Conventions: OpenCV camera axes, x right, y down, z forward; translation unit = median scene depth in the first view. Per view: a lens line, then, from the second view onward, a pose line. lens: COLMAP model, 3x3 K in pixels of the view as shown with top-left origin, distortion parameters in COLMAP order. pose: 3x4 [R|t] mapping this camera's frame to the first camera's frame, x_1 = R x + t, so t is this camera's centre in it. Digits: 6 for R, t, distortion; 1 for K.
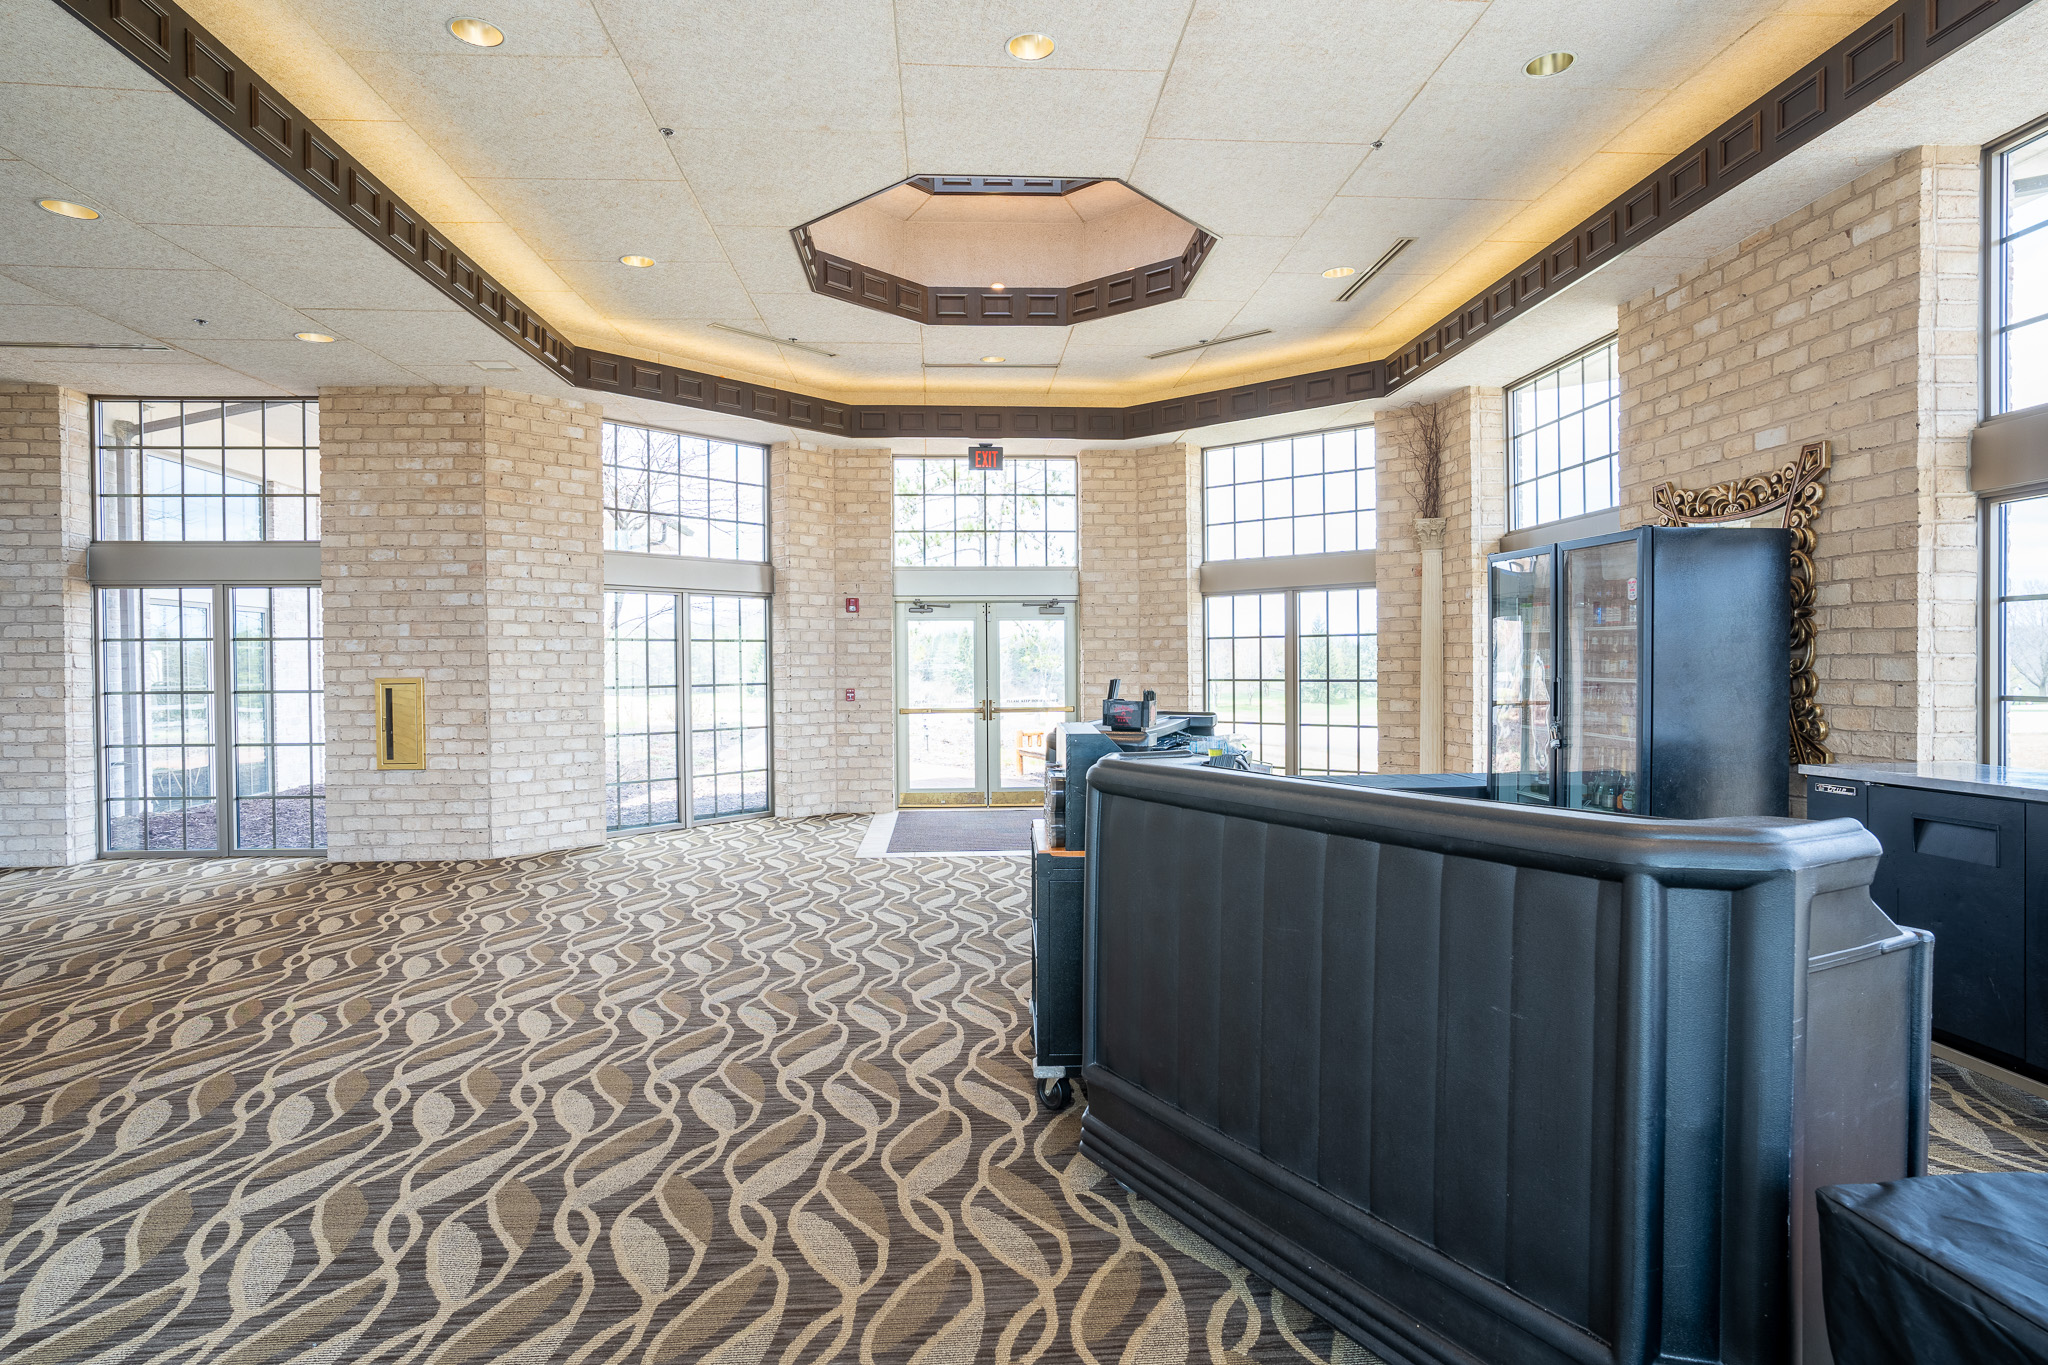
lens RADIAL K [[1098.1, 0, 1023.3], [0, 1098.1, 671.5], [0, 0, 1]] dist [-0.042226, 0.006929]
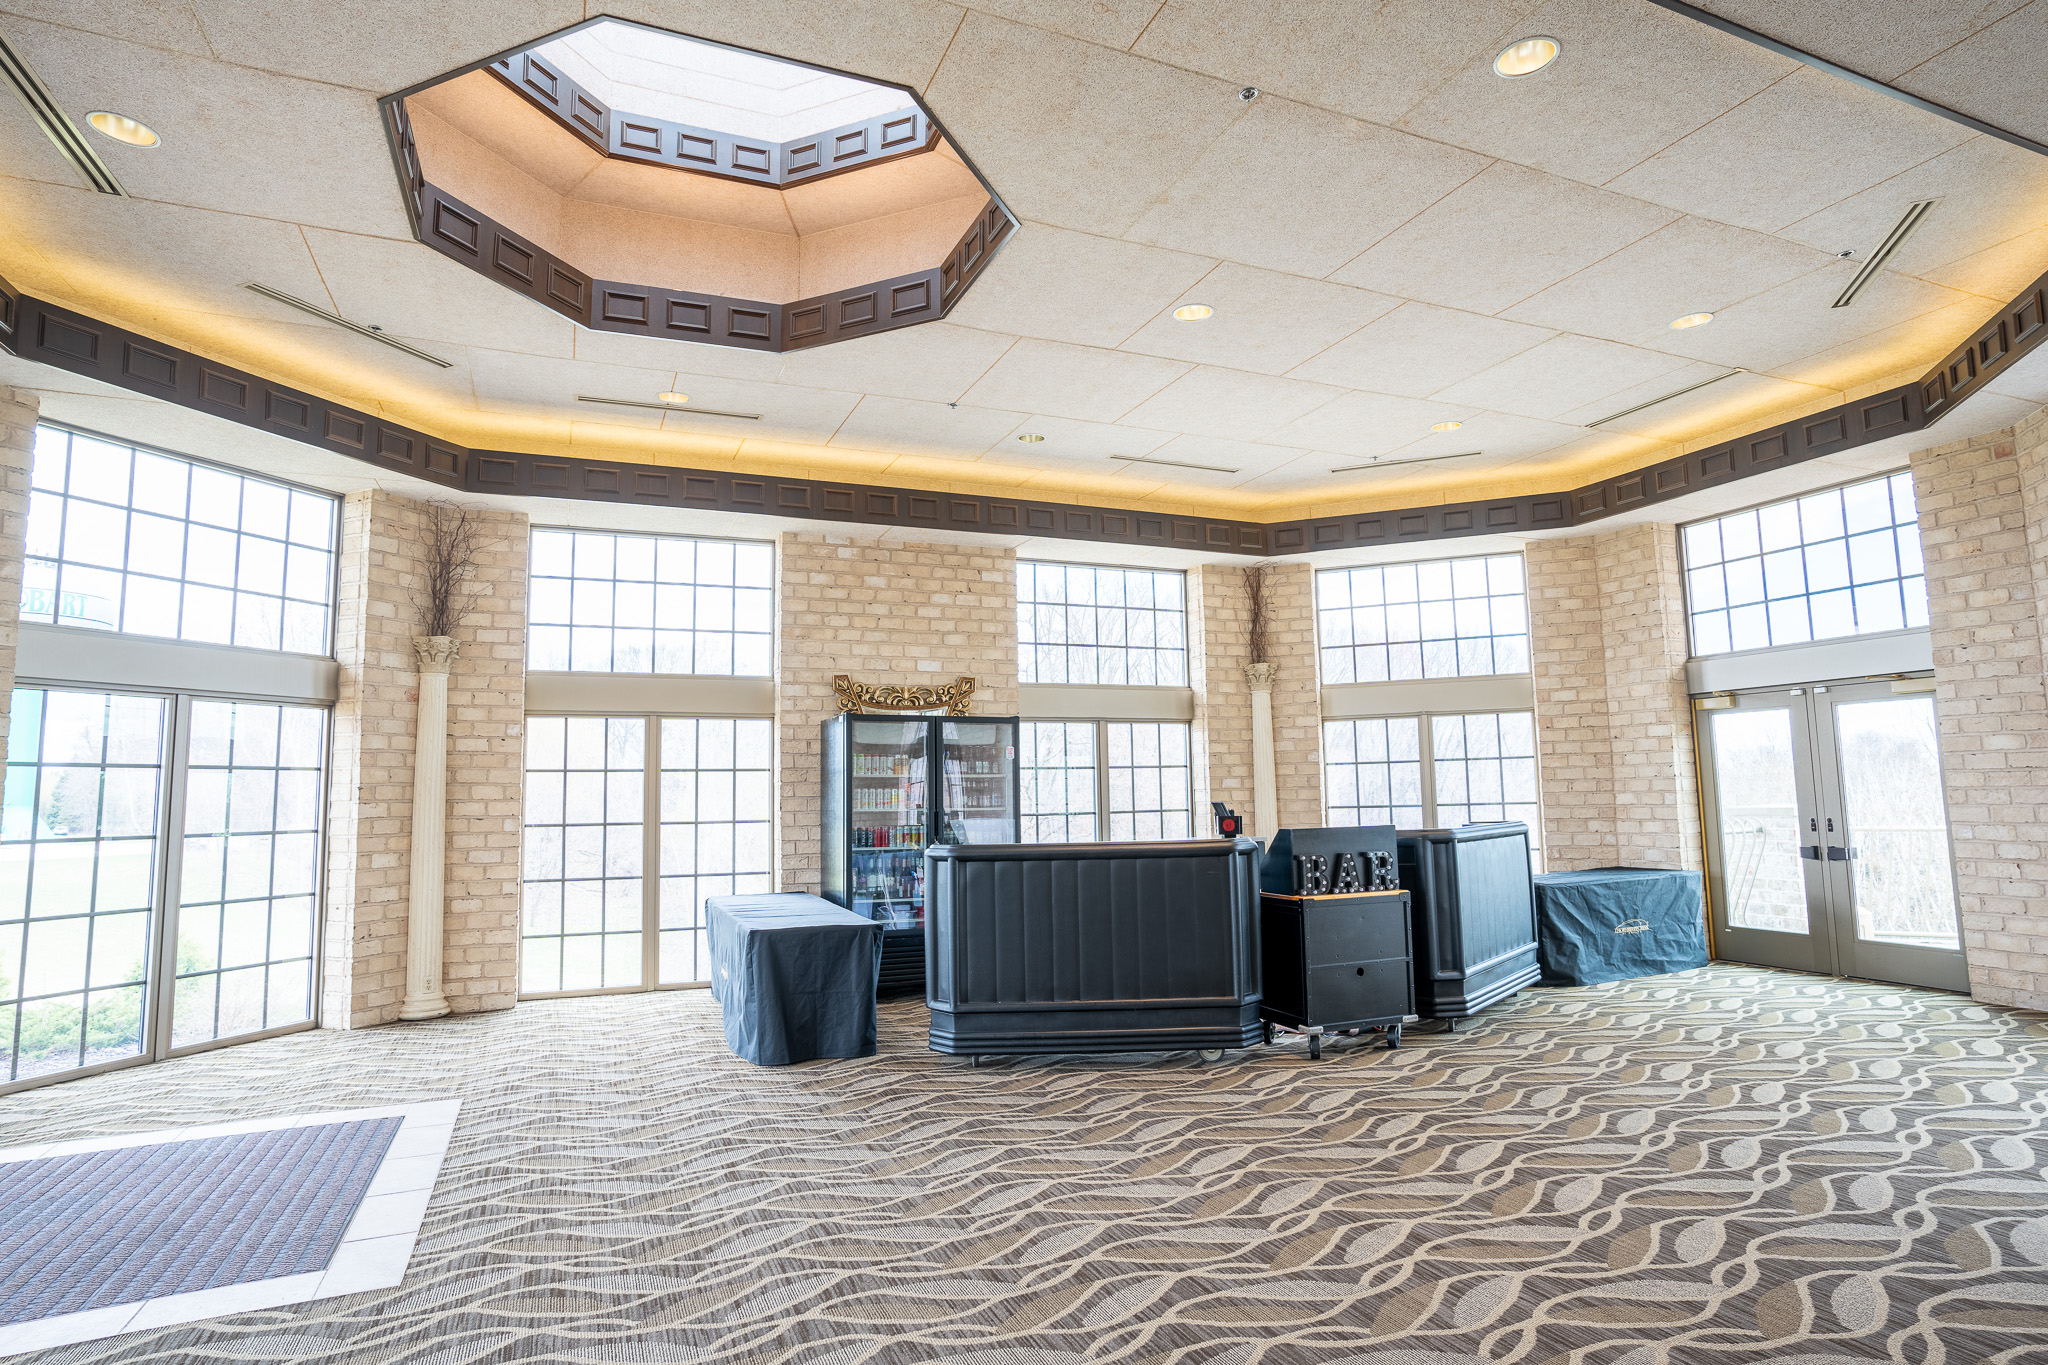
lens RADIAL K [[1098.1, 0, 1021.8], [0, 1098.1, 687.0], [0, 0, 1]] dist [-0.042226, 0.006929]
pose [[-0.337685, 0.111015, 0.934689, -1.097040], [0.028875, 0.993775, -0.107601, 0.007364], [-0.940816, -0.009346, -0.338789, 1.640729]]
